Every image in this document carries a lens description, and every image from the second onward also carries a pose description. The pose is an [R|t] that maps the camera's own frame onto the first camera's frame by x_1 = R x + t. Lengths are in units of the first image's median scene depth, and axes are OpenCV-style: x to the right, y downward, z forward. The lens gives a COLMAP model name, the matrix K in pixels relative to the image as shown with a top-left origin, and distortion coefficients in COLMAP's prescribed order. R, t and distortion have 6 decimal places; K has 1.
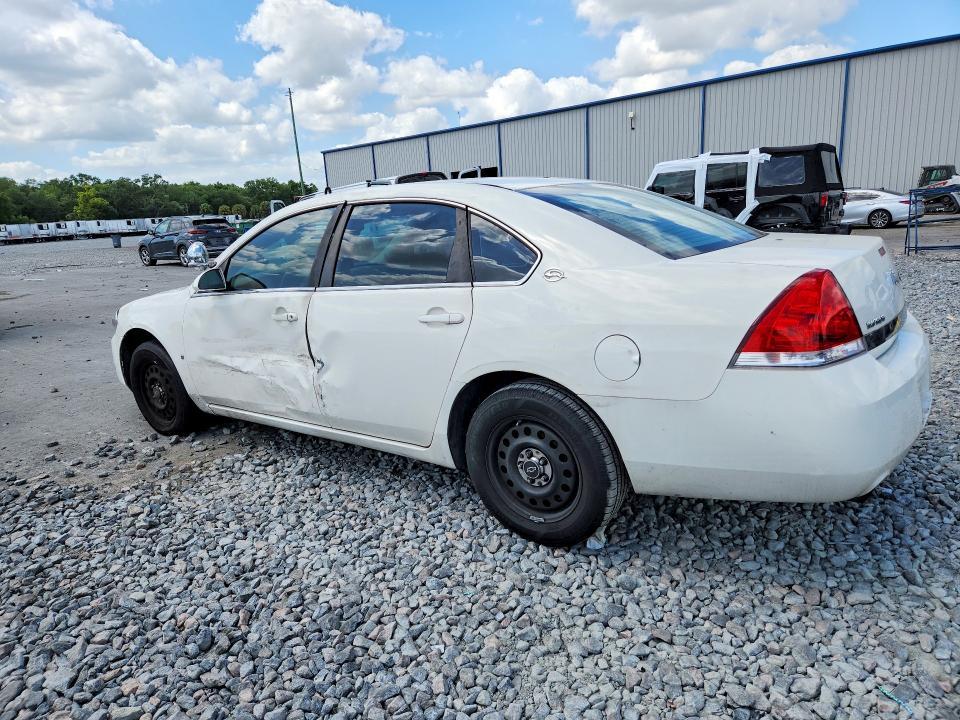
lens RADIAL K [[699.7, 0, 480.0], [0, 699.7, 360.0], [0, 0, 1]] dist [0.048195, -0.059441]
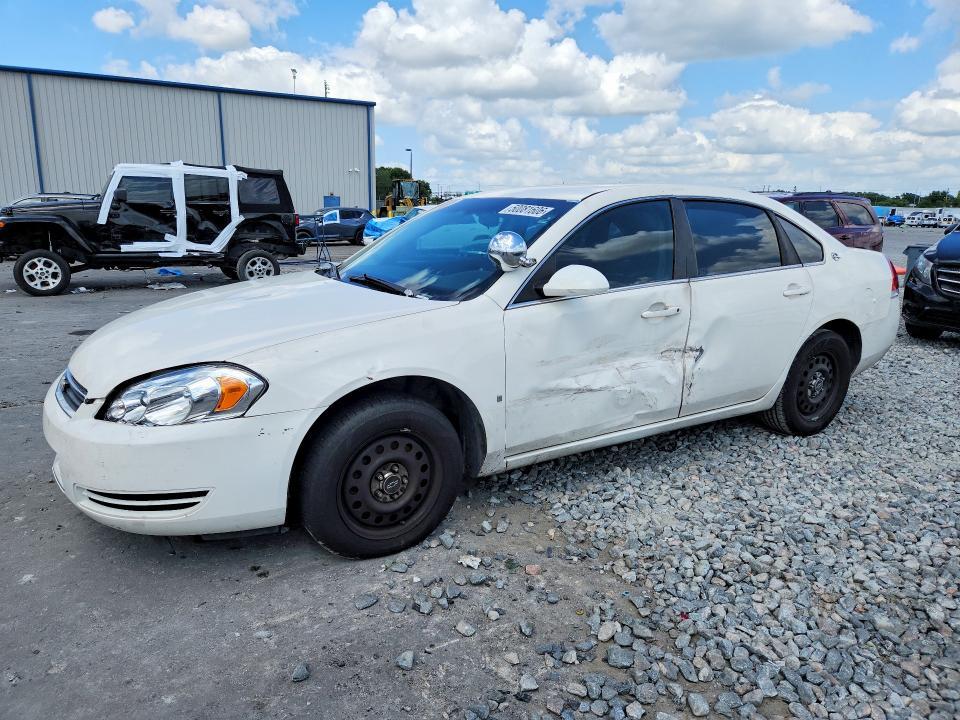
lens RADIAL K [[619.1, 0, 502.5], [0, 619.1, 364.6], [0, 0, 1]] dist [0.110009, -0.083034]
pose [[0.326037, -0.152633, 0.932954, -0.619406], [0.161312, 0.981389, 0.104184, -0.062375], [-0.931493, 0.116529, 0.344591, 0.499161]]
